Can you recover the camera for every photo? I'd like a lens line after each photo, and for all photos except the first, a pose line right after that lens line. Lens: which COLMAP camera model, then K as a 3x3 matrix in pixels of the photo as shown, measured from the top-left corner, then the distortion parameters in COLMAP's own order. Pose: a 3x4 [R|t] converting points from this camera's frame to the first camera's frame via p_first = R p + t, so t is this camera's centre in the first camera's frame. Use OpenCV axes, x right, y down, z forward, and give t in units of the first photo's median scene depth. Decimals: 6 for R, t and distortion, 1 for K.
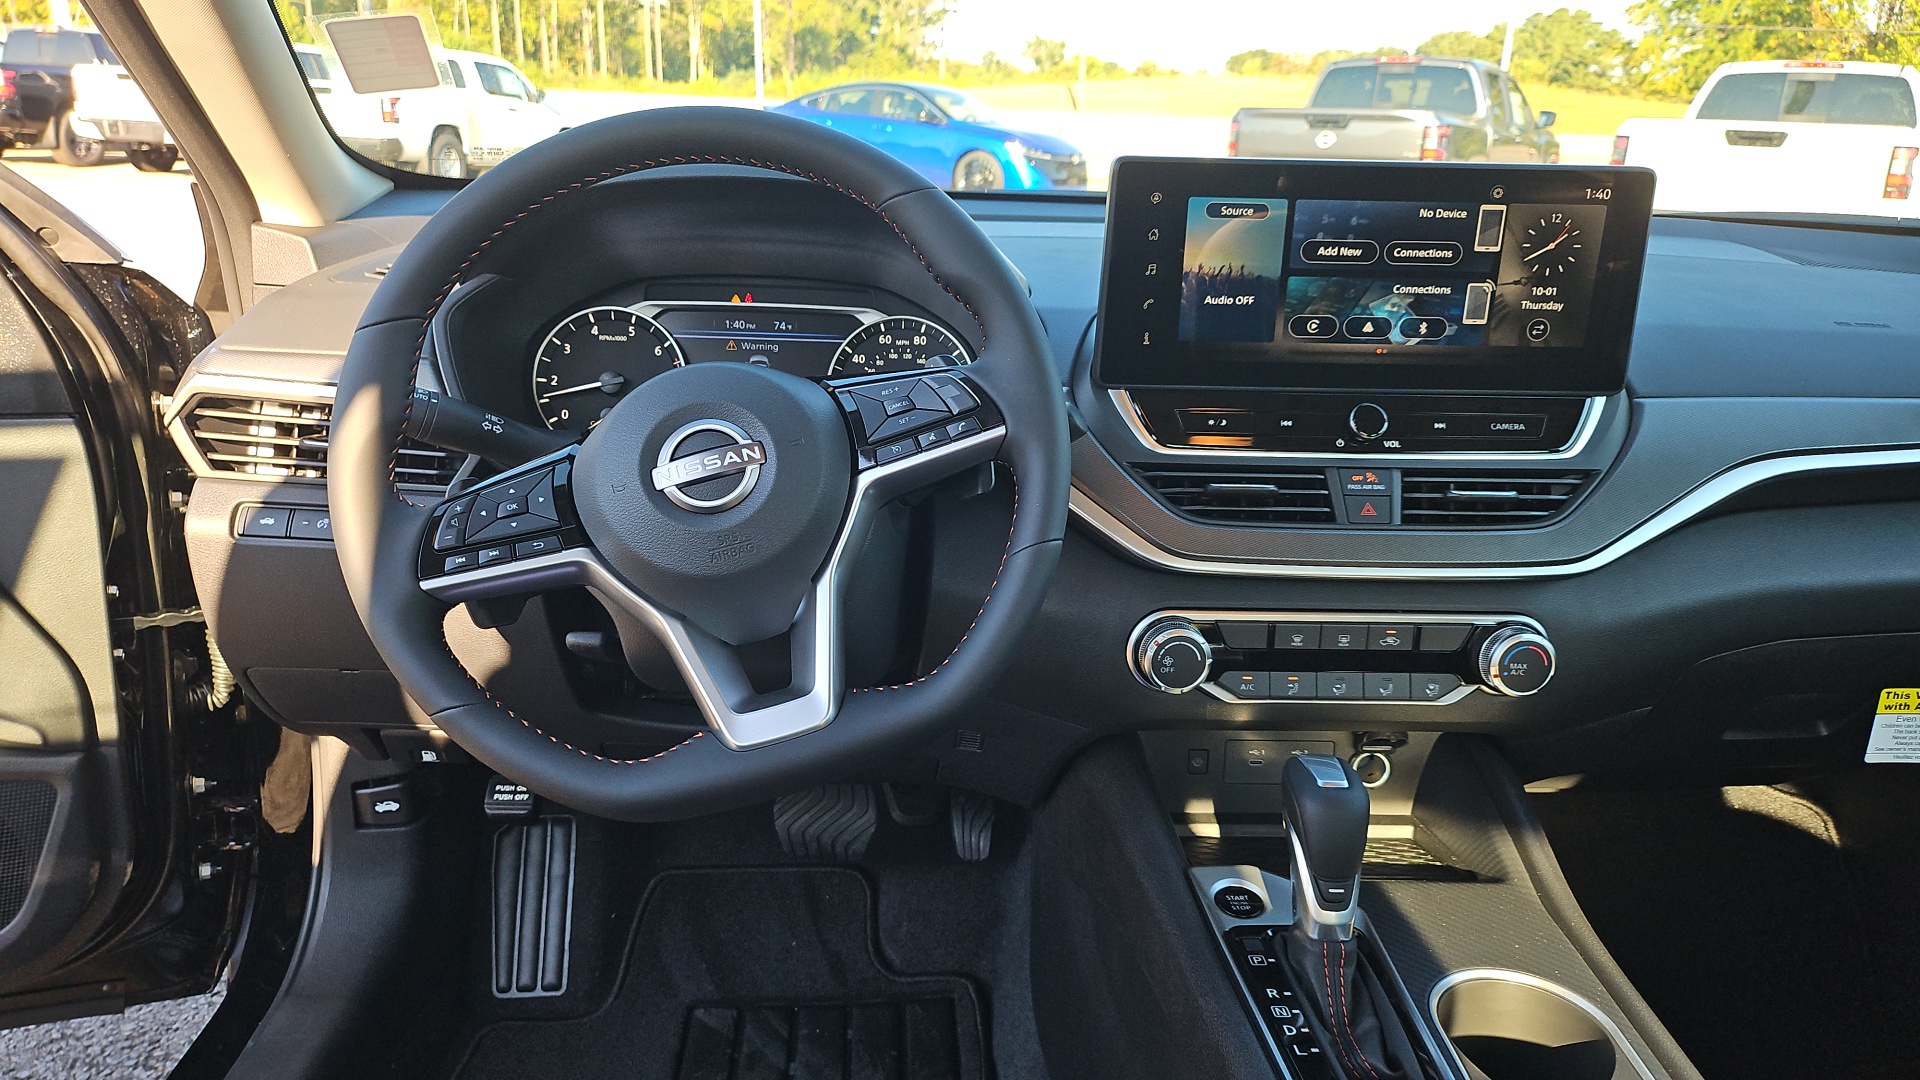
lens RADIAL K [[1349.2, 0, 981.1], [0, 1349.2, 552.3], [0, 0, 1]] dist [0.062199, -0.074993]
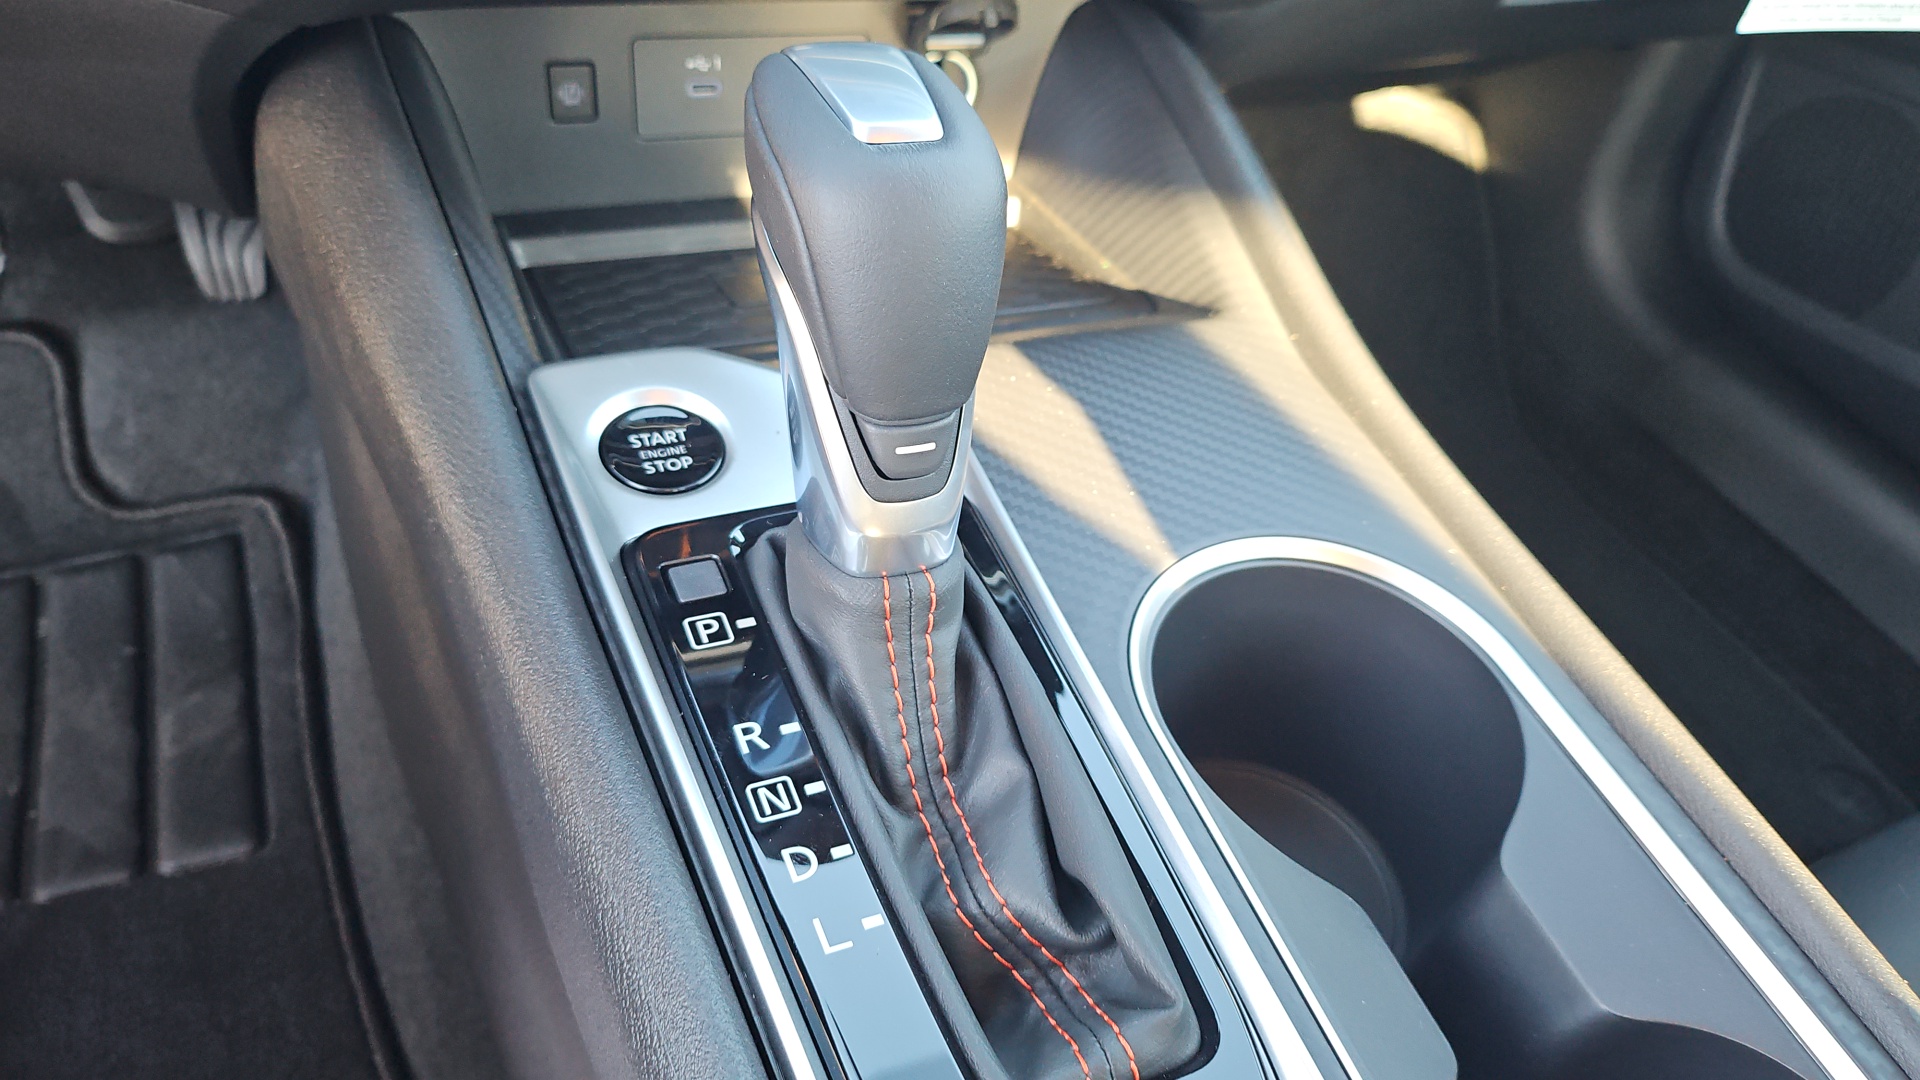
lens RADIAL K [[1349.2, 0, 981.1], [0, 1349.2, 552.3], [0, 0, 1]] dist [0.062199, -0.074993]
pose [[0.936067, -0.153050, 0.316786, 0.125968], [-0.006885, 0.892278, 0.451434, 0.089570], [-0.351754, -0.424753, 0.834179, 0.532538]]
